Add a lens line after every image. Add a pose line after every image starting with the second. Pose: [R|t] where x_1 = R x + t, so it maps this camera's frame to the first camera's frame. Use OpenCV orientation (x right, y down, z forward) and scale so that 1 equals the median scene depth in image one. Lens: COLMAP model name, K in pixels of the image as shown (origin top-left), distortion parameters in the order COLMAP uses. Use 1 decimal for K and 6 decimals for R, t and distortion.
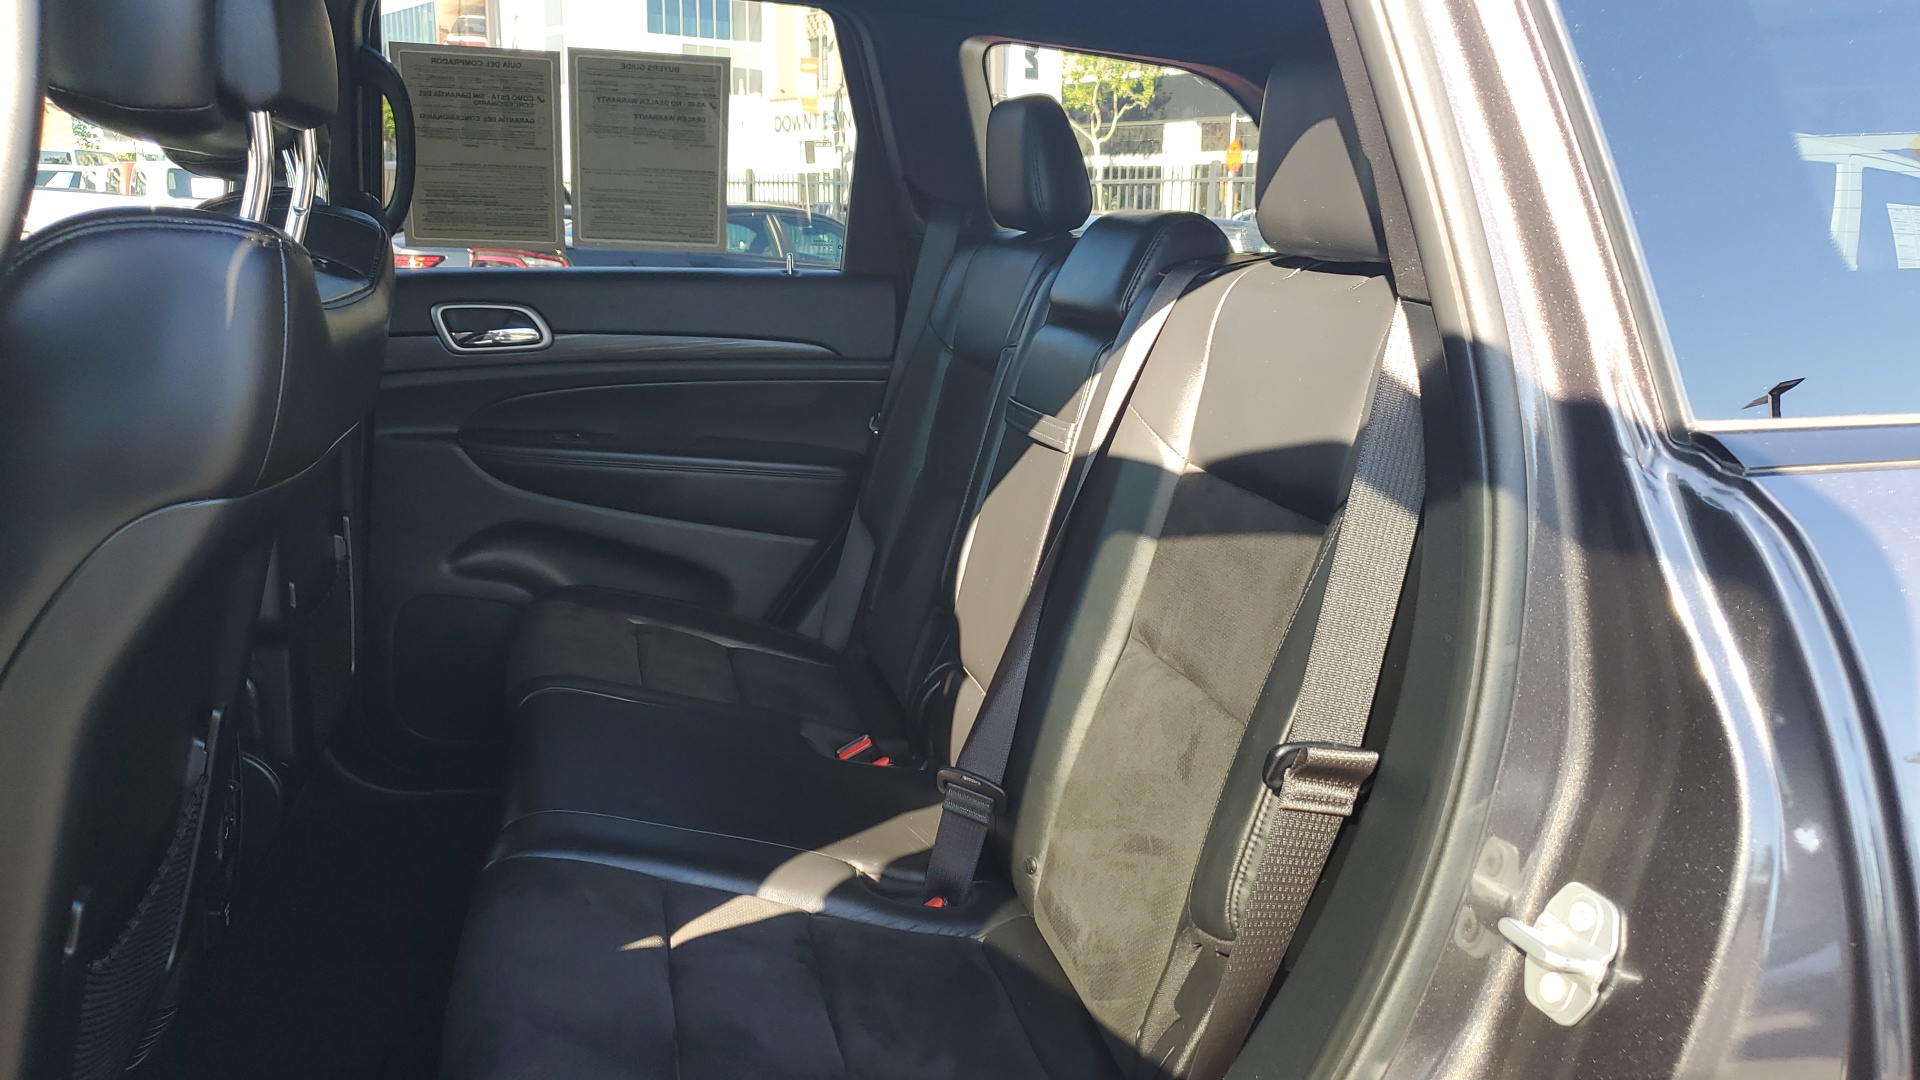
lens RADIAL K [[1492.6, 0, 959.4], [0, 1492.6, 532.2], [0, 0, 1]] dist [0.000308, -0.002986]
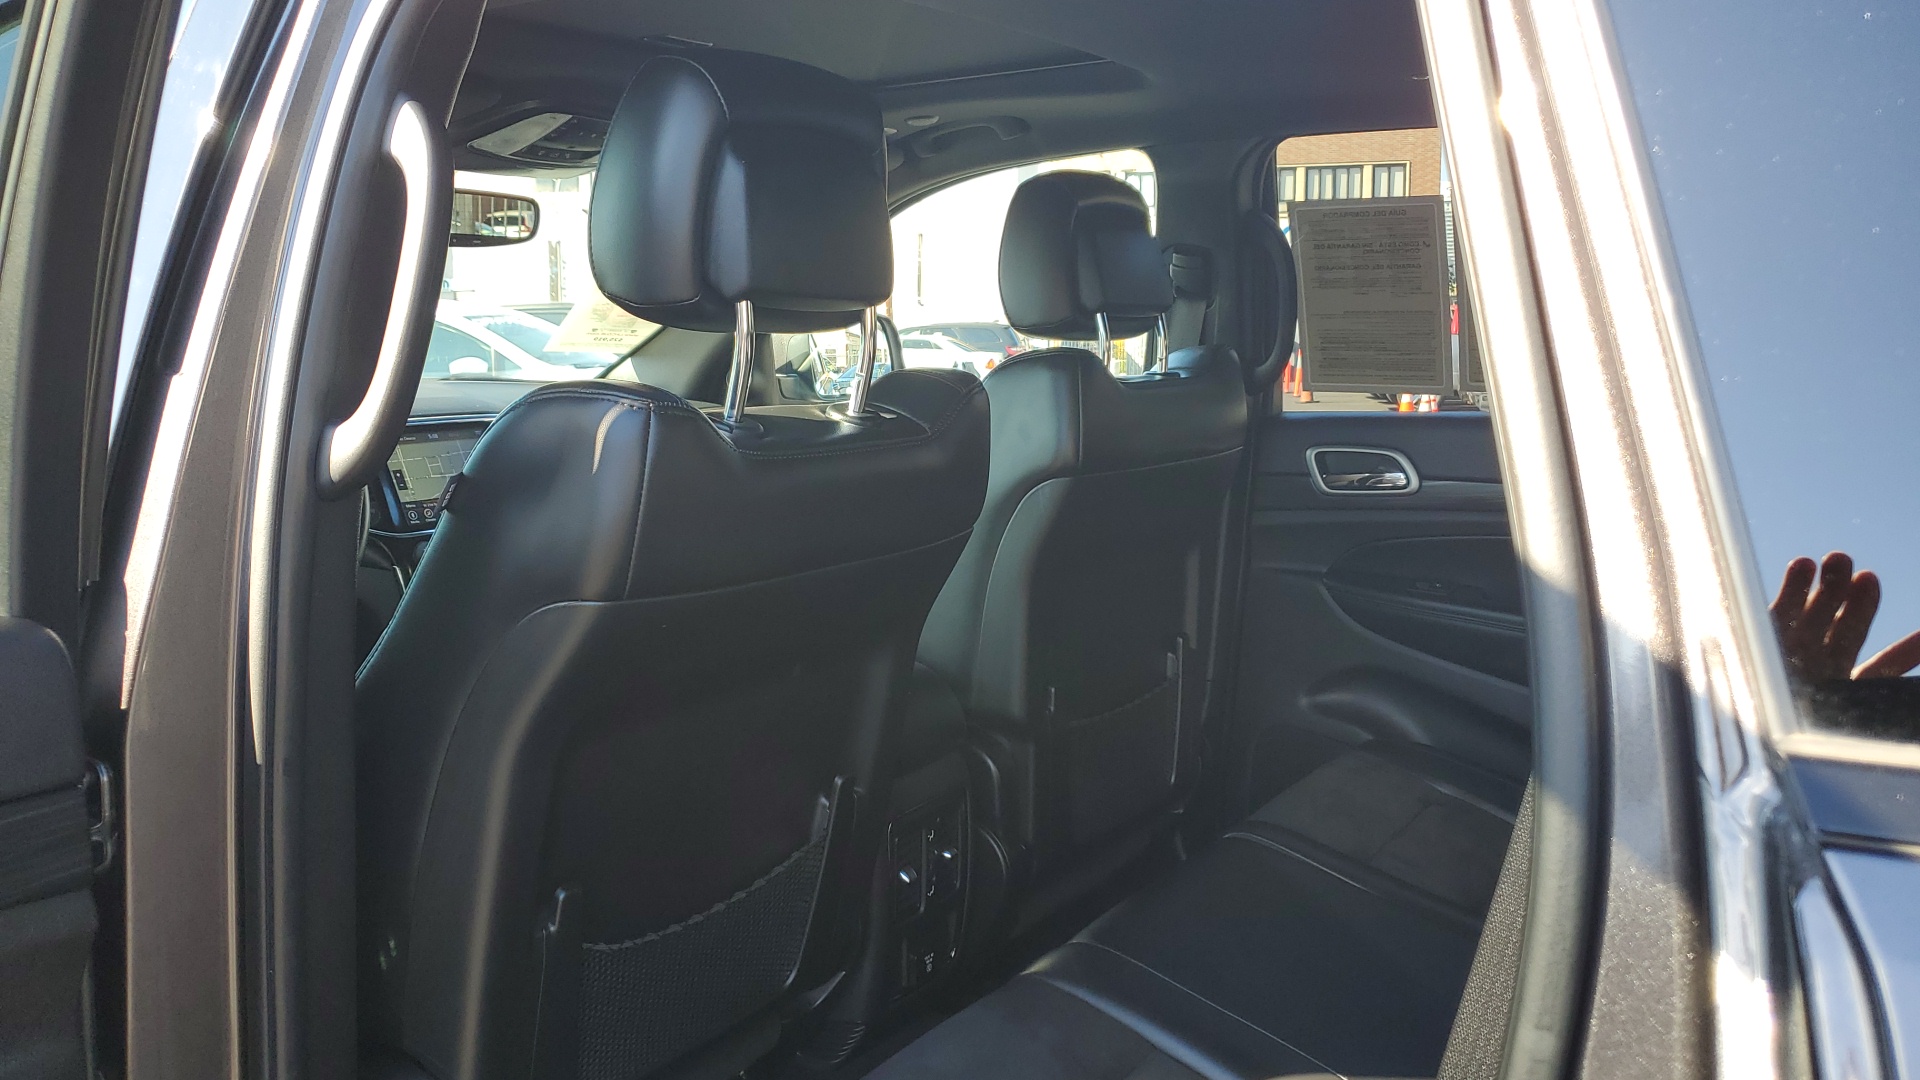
lens RADIAL K [[1492.6, 0, 959.4], [0, 1492.6, 532.2], [0, 0, 1]] dist [0.000308, -0.002986]
pose [[0.654575, 0.071012, -0.752654, 0.271498], [-0.134646, 0.990612, -0.023638, -0.036290], [0.743910, 0.116815, 0.657992, 0.143489]]
